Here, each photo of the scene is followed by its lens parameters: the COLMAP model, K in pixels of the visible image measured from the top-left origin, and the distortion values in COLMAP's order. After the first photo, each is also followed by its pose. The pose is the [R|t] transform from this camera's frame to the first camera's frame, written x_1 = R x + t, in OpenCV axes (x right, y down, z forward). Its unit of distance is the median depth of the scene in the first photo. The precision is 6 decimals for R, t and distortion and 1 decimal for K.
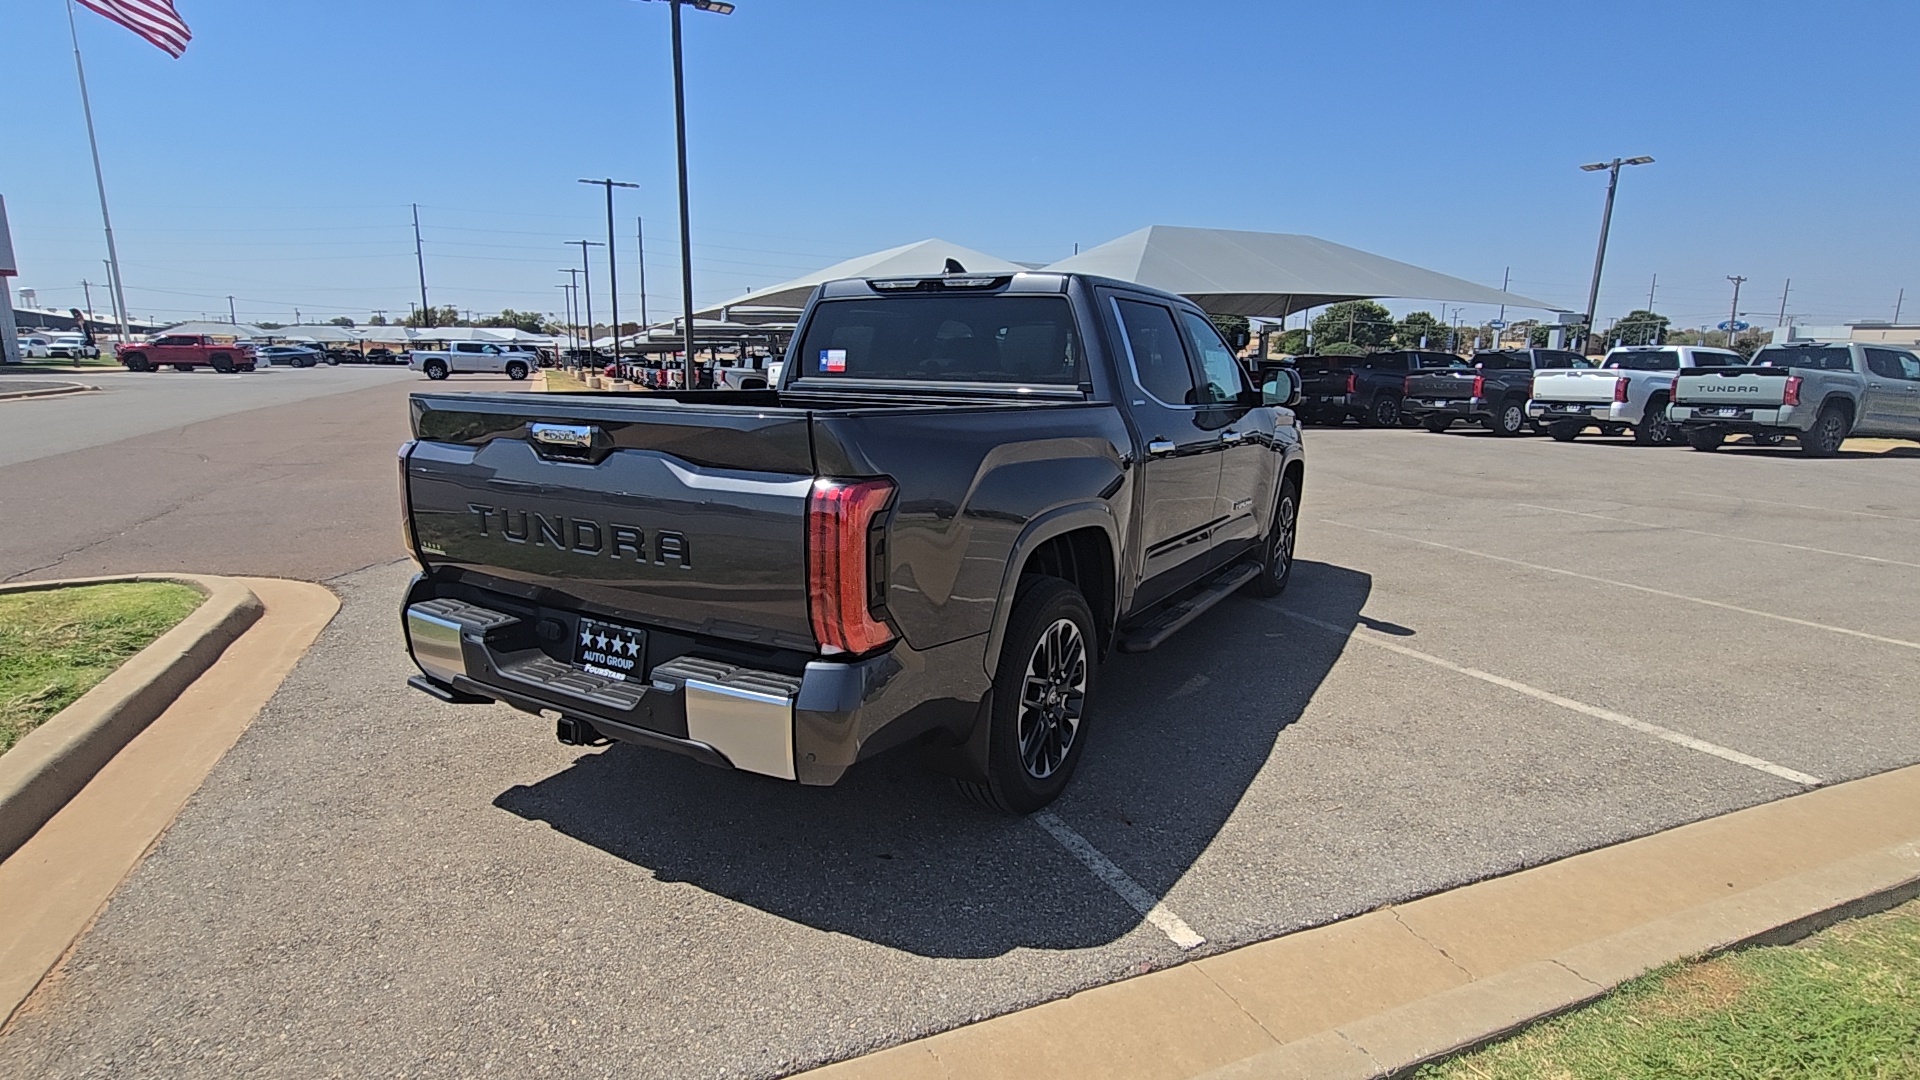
lens RADIAL K [[972.3, 0, 952.0], [0, 972.3, 548.2], [0, 0, 1]] dist [0.000683, 0.000394]
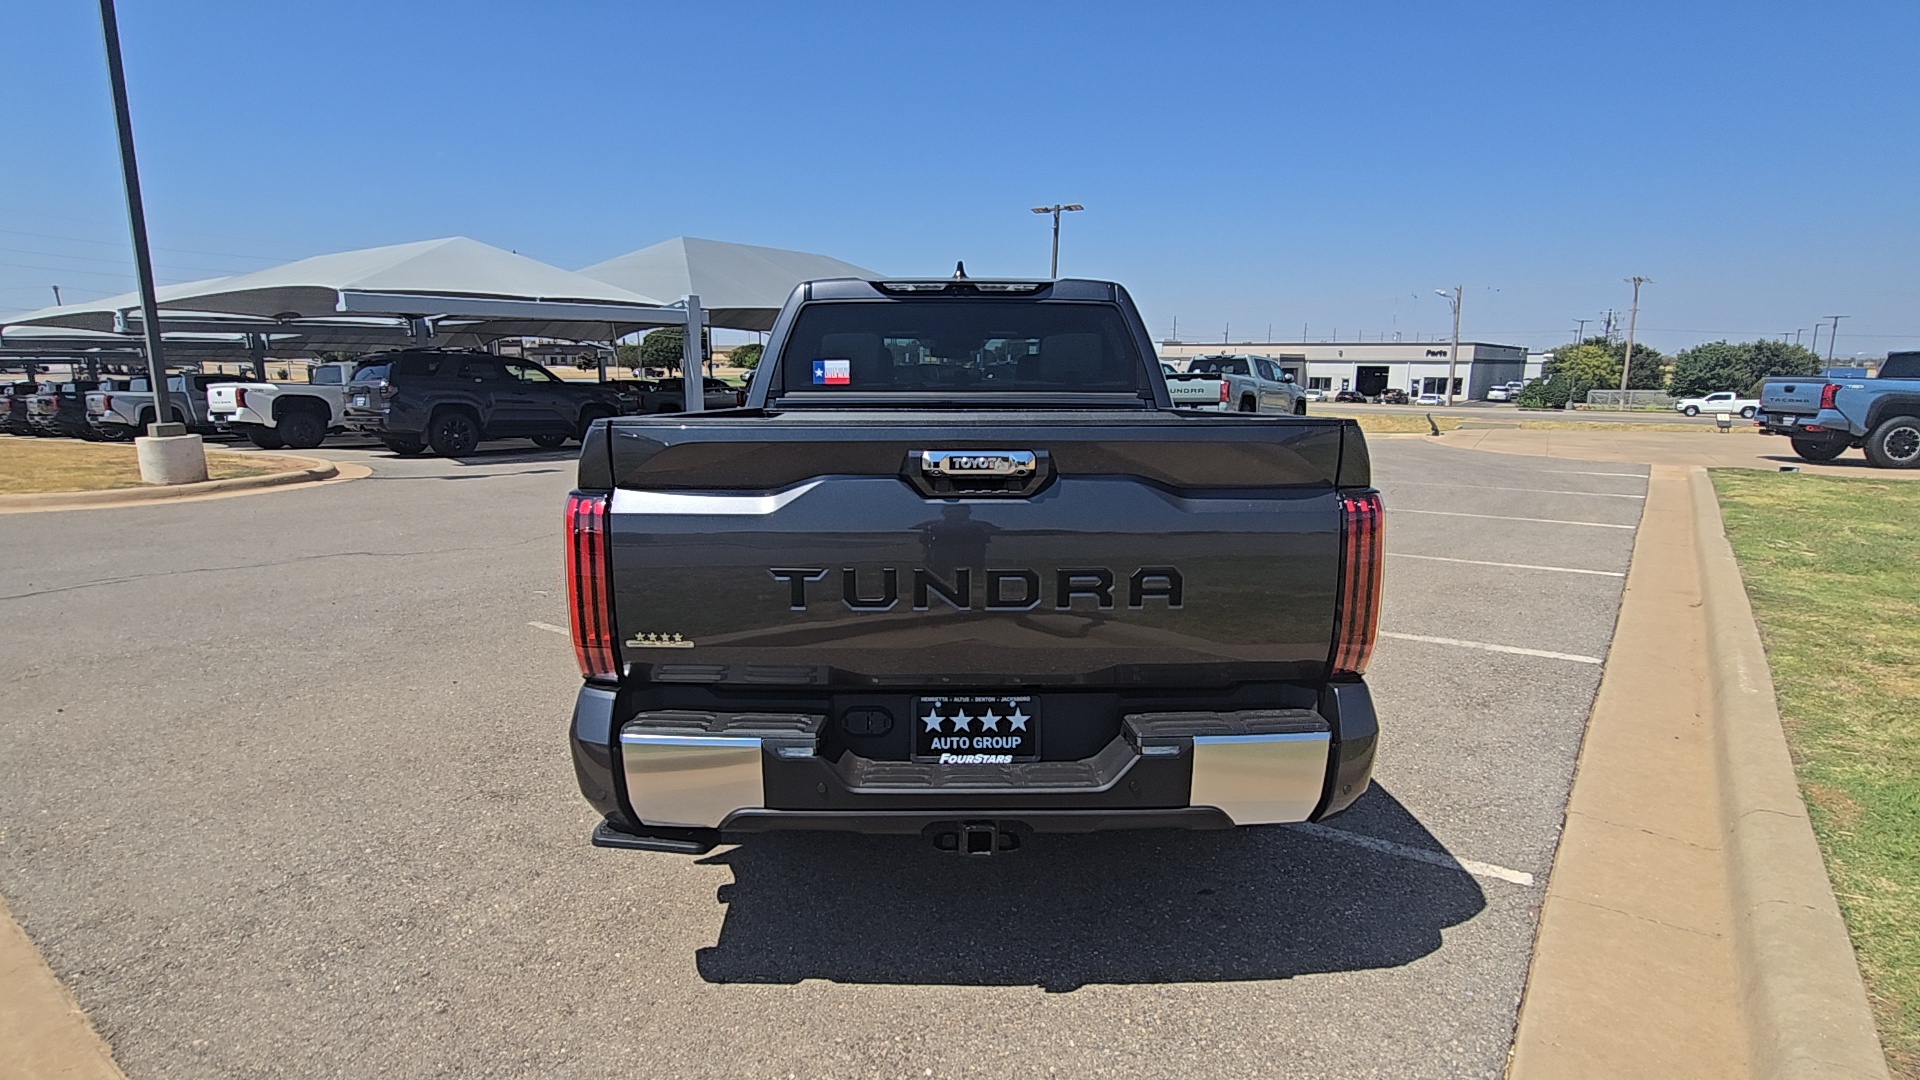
lens RADIAL K [[972.3, 0, 950.8], [0, 972.3, 548.6], [0, 0, 1]] dist [0.000683, 0.000394]
pose [[0.855423, -0.102855, 0.507613, -0.493388], [0.110100, 0.993794, 0.015829, -0.038076], [-0.506092, 0.042348, 0.861440, 0.203955]]
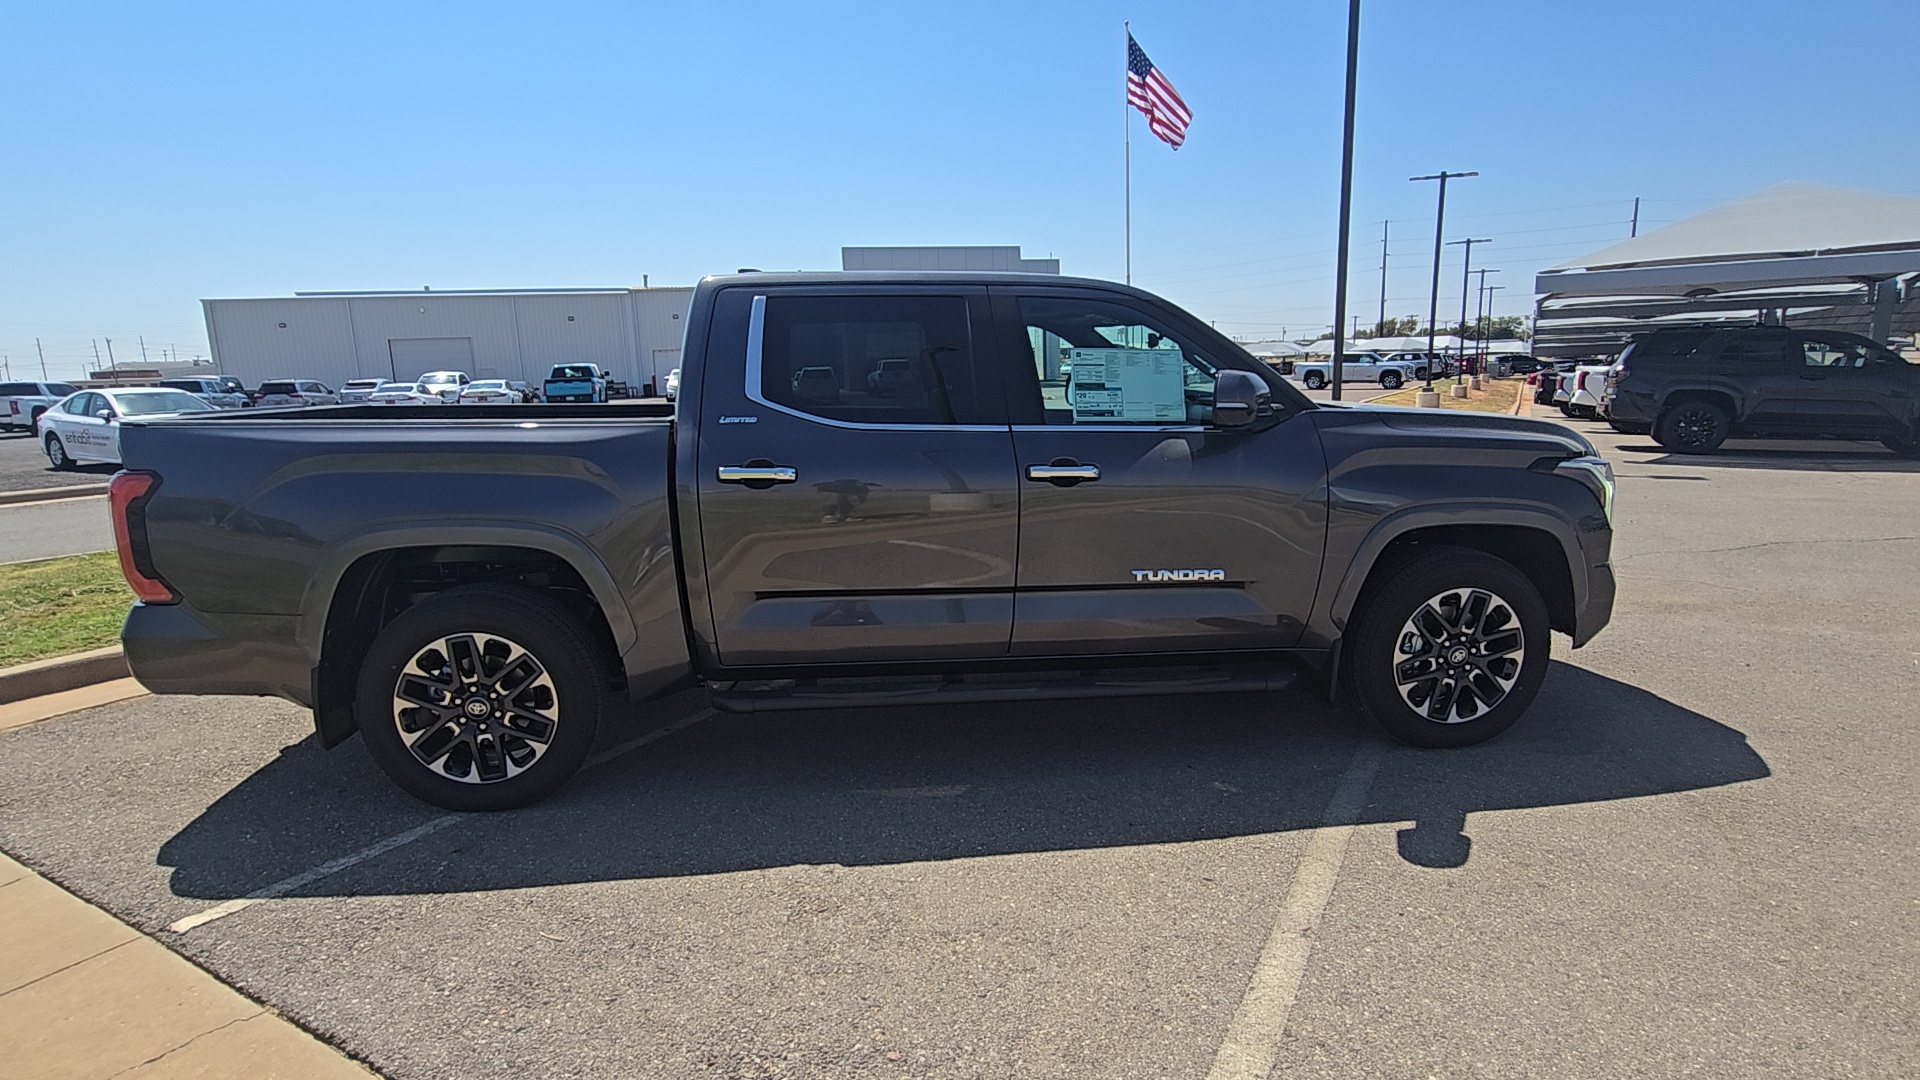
lens RADIAL K [[972.3, 0, 952.1], [0, 972.3, 542.7], [0, 0, 1]] dist [0.000683, 0.000394]
pose [[0.602644, 0.117388, -0.789329, 0.889327], [-0.128505, 0.990488, 0.049192, -0.098512], [0.787596, 0.071788, 0.611997, 0.569007]]
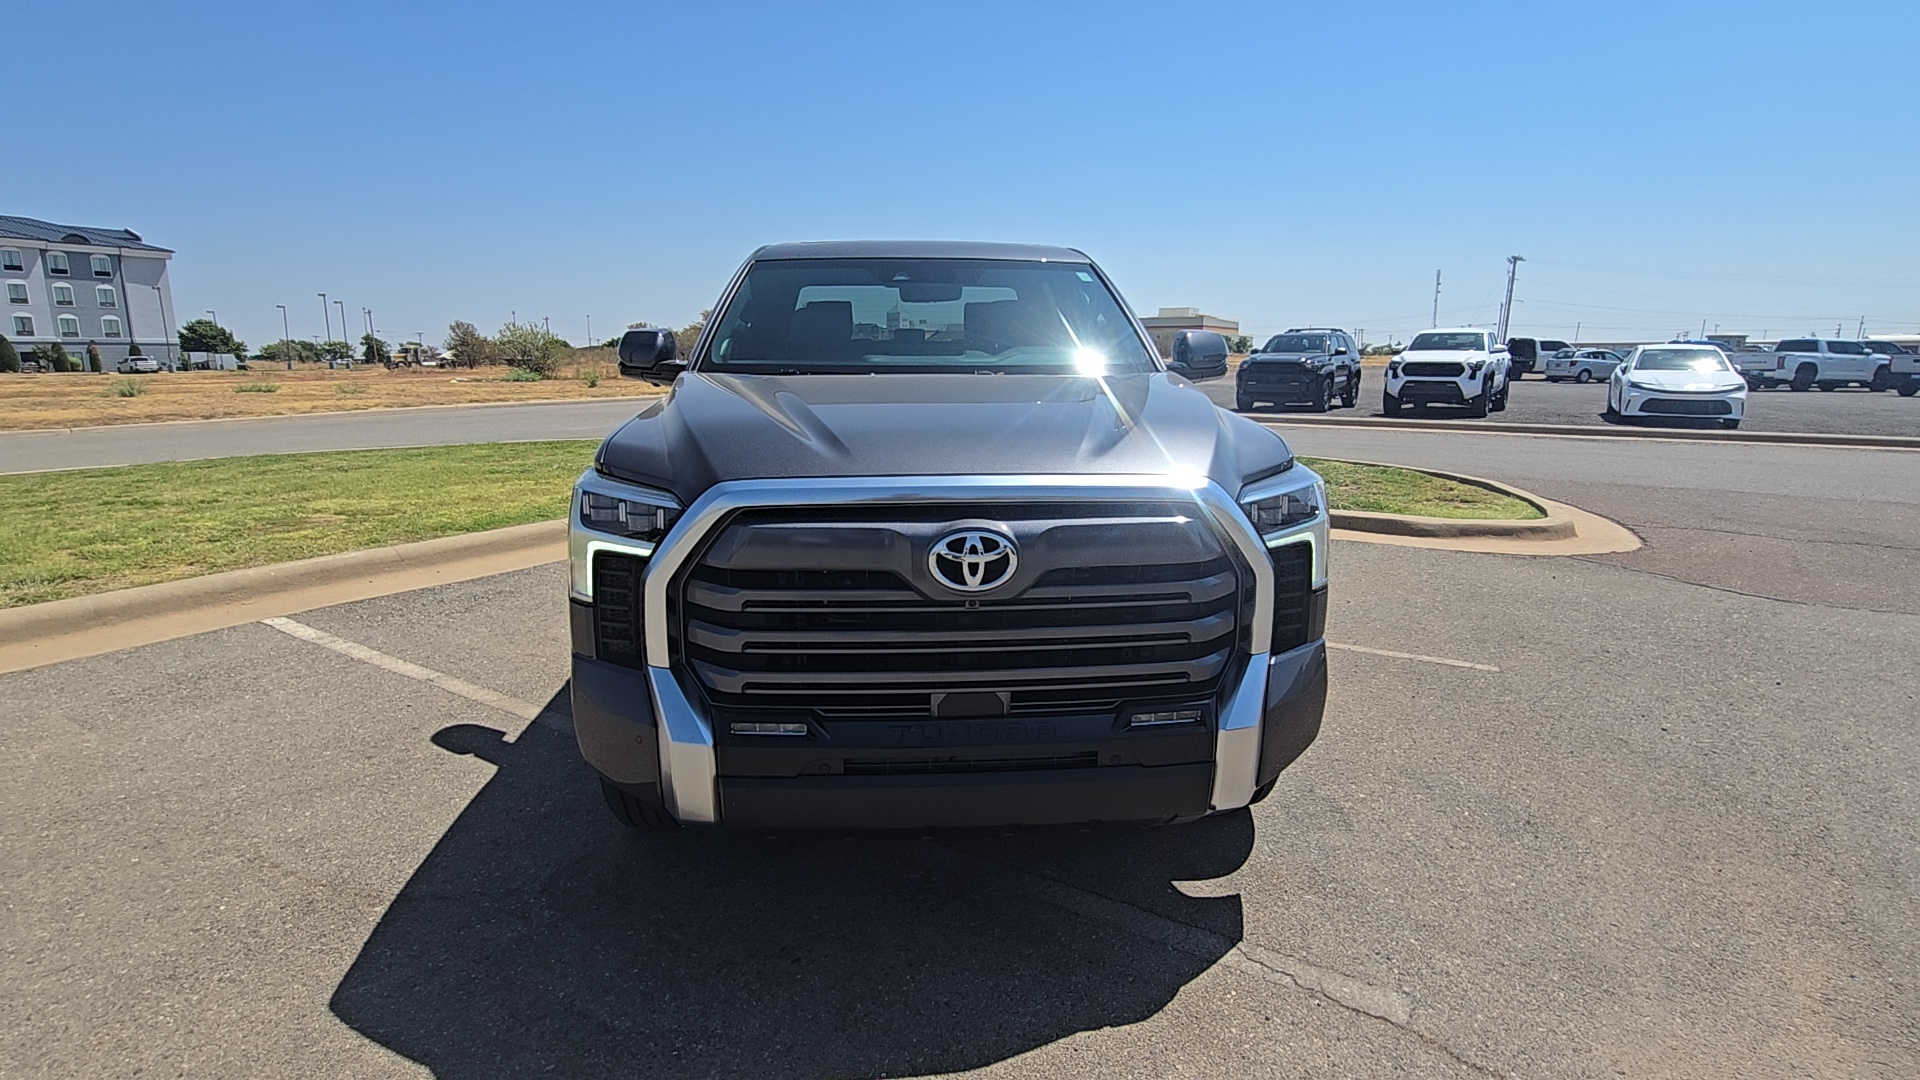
lens RADIAL K [[972.3, 0, 947.0], [0, 972.3, 547.5], [0, 0, 1]] dist [0.000683, 0.000394]
pose [[-0.826403, 0.101713, -0.553816, 0.677039], [-0.121715, 0.928029, 0.352063, -0.373648], [0.549767, 0.358353, -0.754546, 2.047139]]
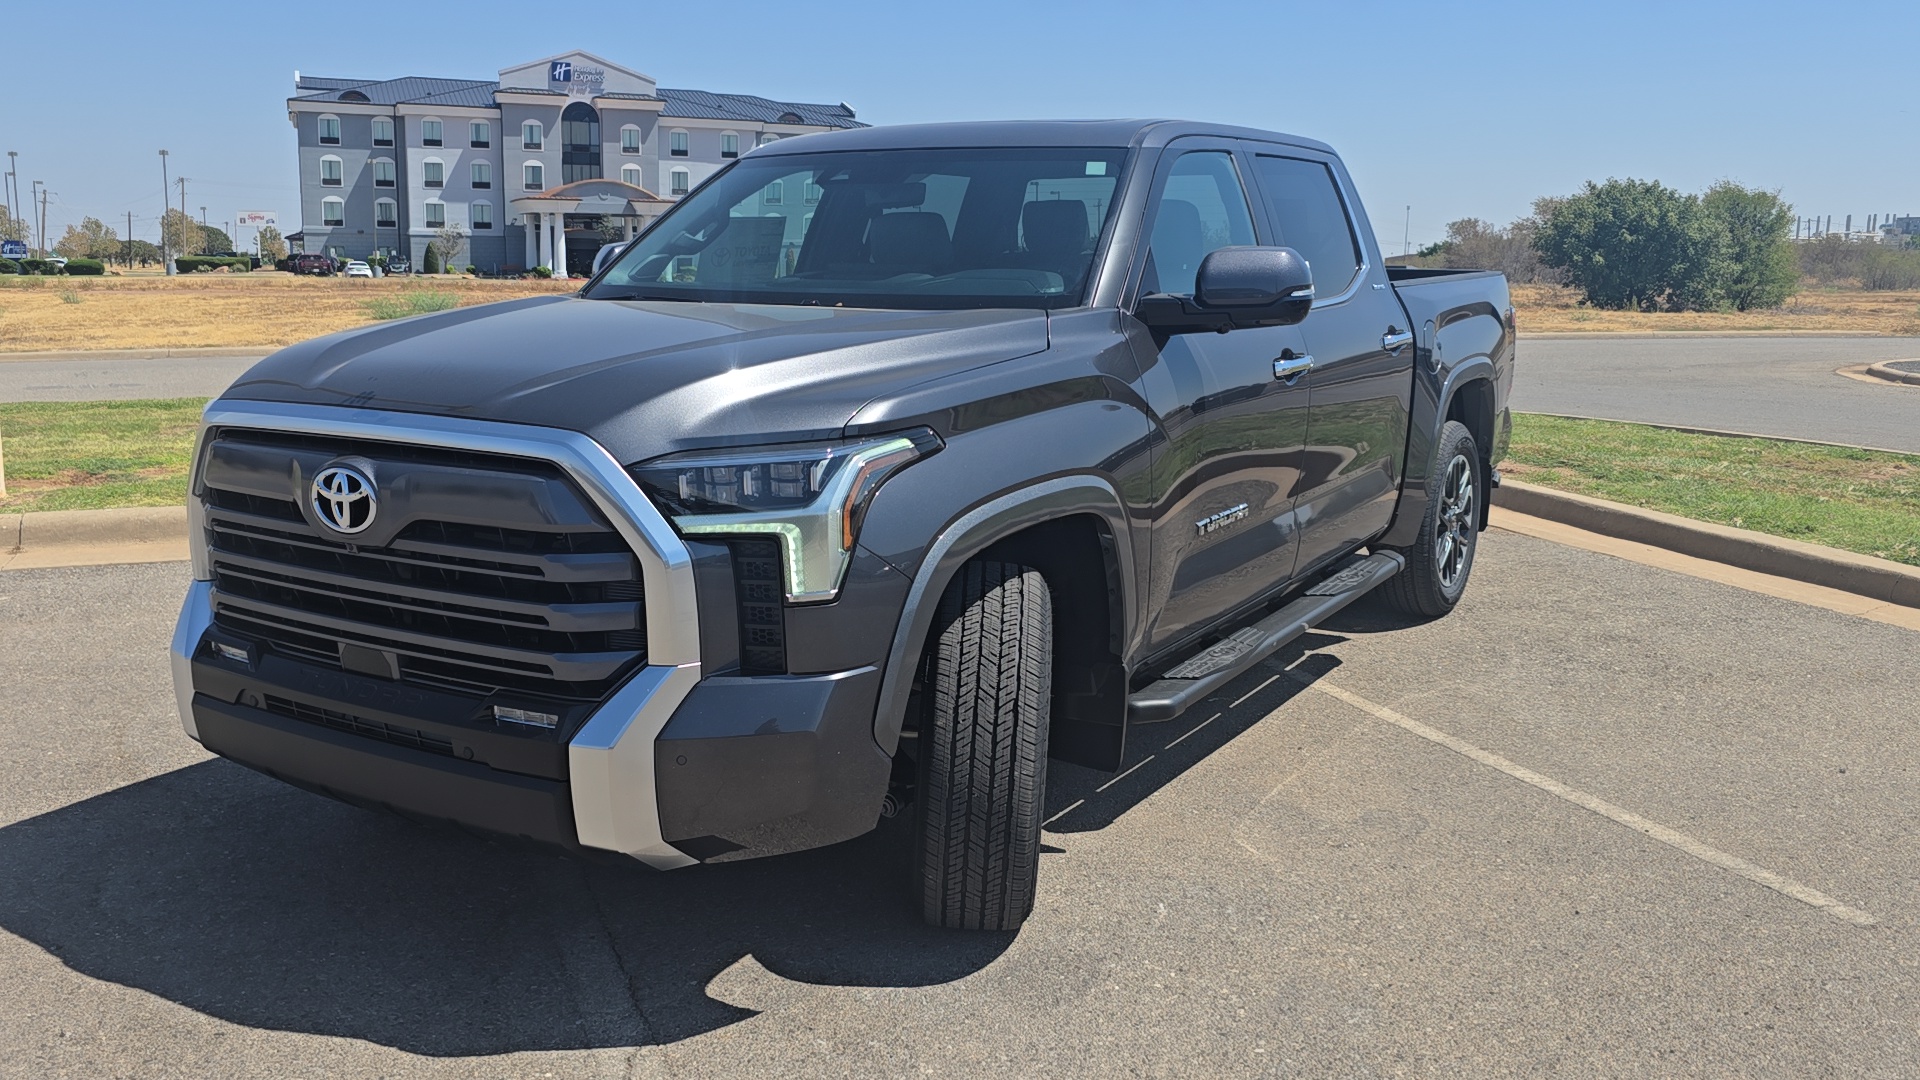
lens RADIAL K [[1609.6, 0, 941.6], [0, 1609.6, 503.1], [0, 0, 1]] dist [-0.000421, 0.023211]
pose [[-0.999329, -0.026754, 0.025026, 0.135937], [-0.016376, 0.937311, 0.348108, -0.456384], [-0.032771, 0.347464, -0.937120, 2.362846]]
